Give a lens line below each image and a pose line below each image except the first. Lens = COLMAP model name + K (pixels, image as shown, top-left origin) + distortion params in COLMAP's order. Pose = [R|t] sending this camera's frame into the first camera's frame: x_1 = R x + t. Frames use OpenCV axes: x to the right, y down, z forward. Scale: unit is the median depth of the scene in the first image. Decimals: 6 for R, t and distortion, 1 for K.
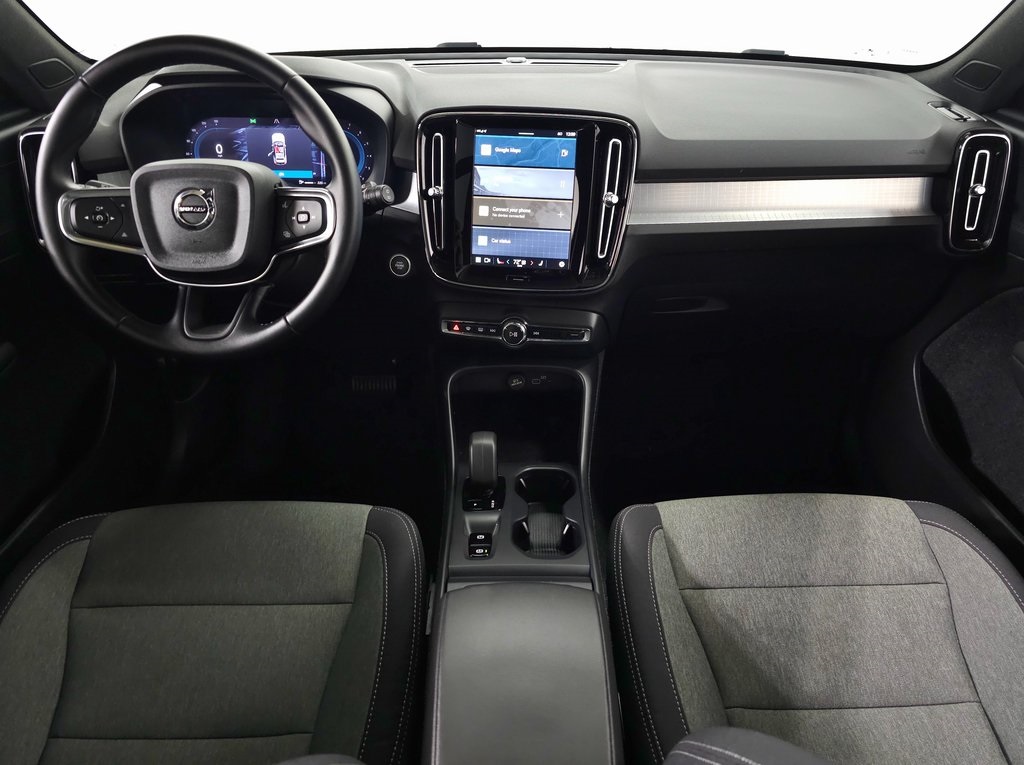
lens RADIAL K [[691.6, 0, 513.2], [0, 691.6, 375.8], [0, 0, 1]] dist [0.066609, -0.066957]
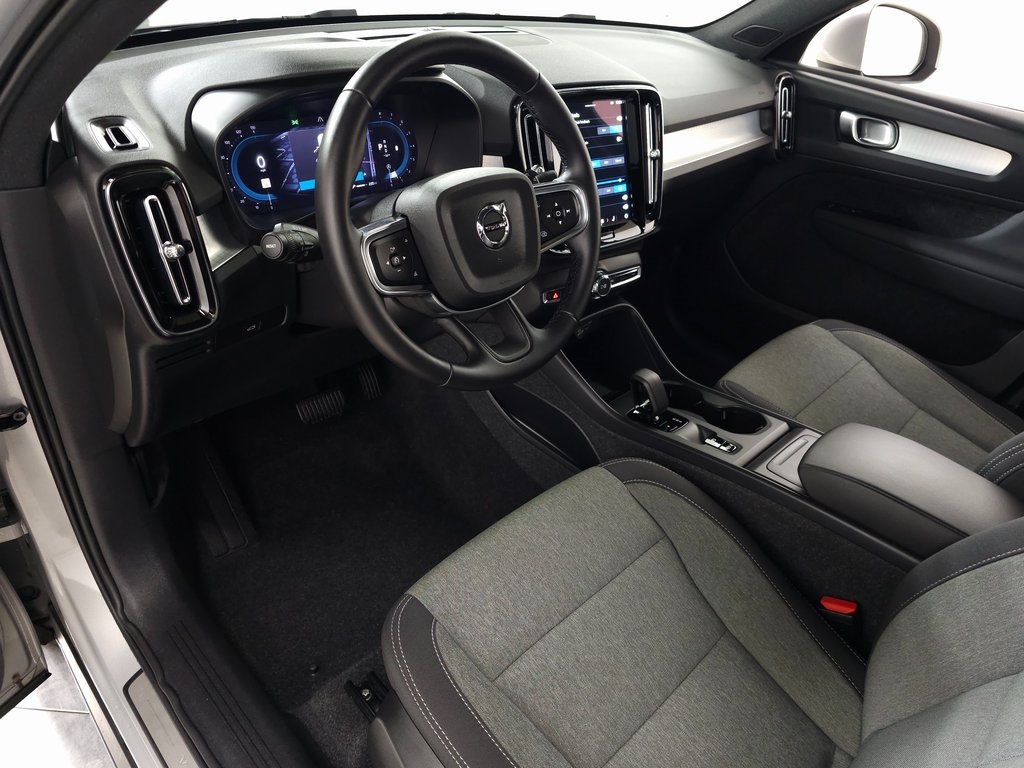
lens RADIAL K [[691.6, 0, 513.2], [0, 691.6, 377.3], [0, 0, 1]] dist [0.066609, -0.066957]
pose [[0.722791, -0.332433, 0.605856, -0.884397], [0.284573, 0.942092, 0.177427, -0.170890], [-0.629755, 0.044168, 0.775538, 0.232287]]
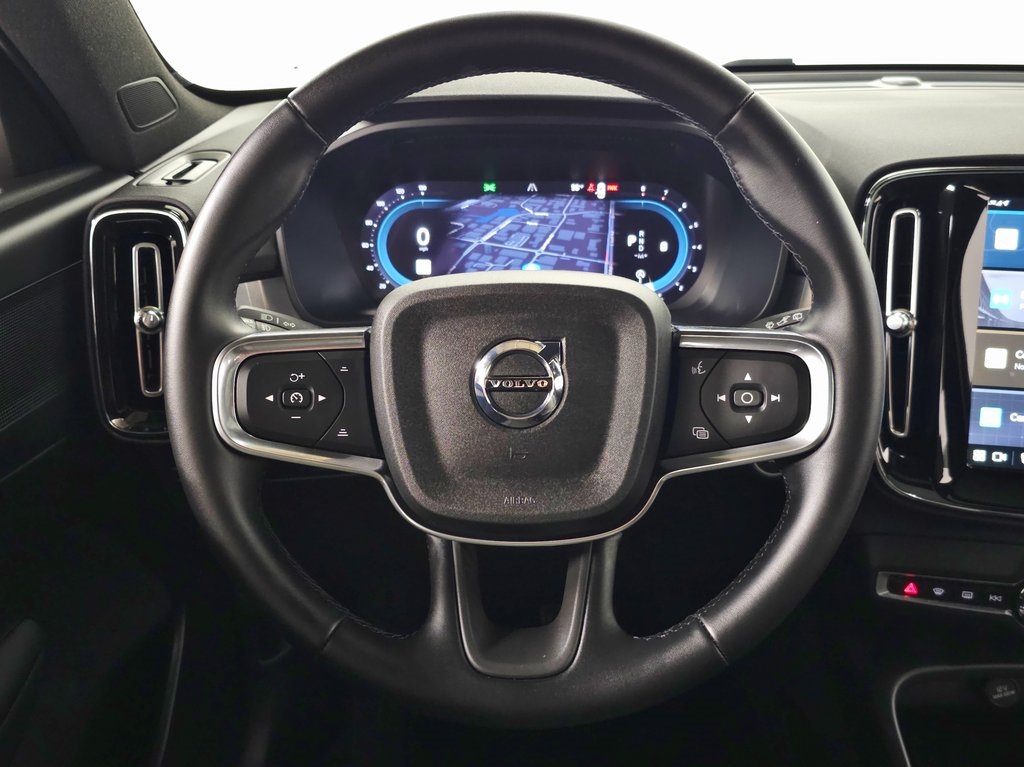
lens RADIAL K [[891.8, 0, 517.3], [0, 891.8, 371.2], [0, 0, 1]] dist [0.100529, -0.176573]
pose [[0.999343, 0.006255, -0.035693, -0.363409], [-0.011191, 0.990114, -0.139815, -0.138683], [0.034465, 0.140122, 0.989534, 0.368173]]
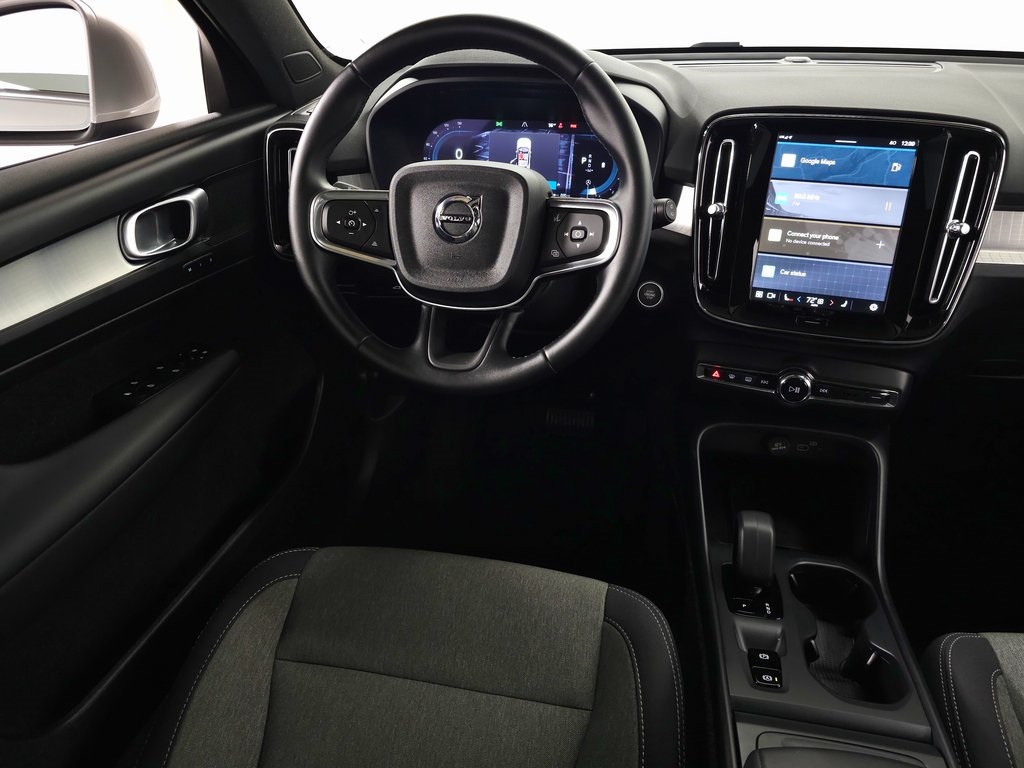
lens RADIAL K [[691.6, 0, 513.2], [0, 691.6, 377.3], [0, 0, 1]] dist [0.066609, -0.066957]
pose [[0.978244, 0.091296, -0.186289, -0.177342], [-0.095942, 0.995257, -0.016056, -0.031464], [0.183939, 0.033579, 0.982364, 0.154809]]
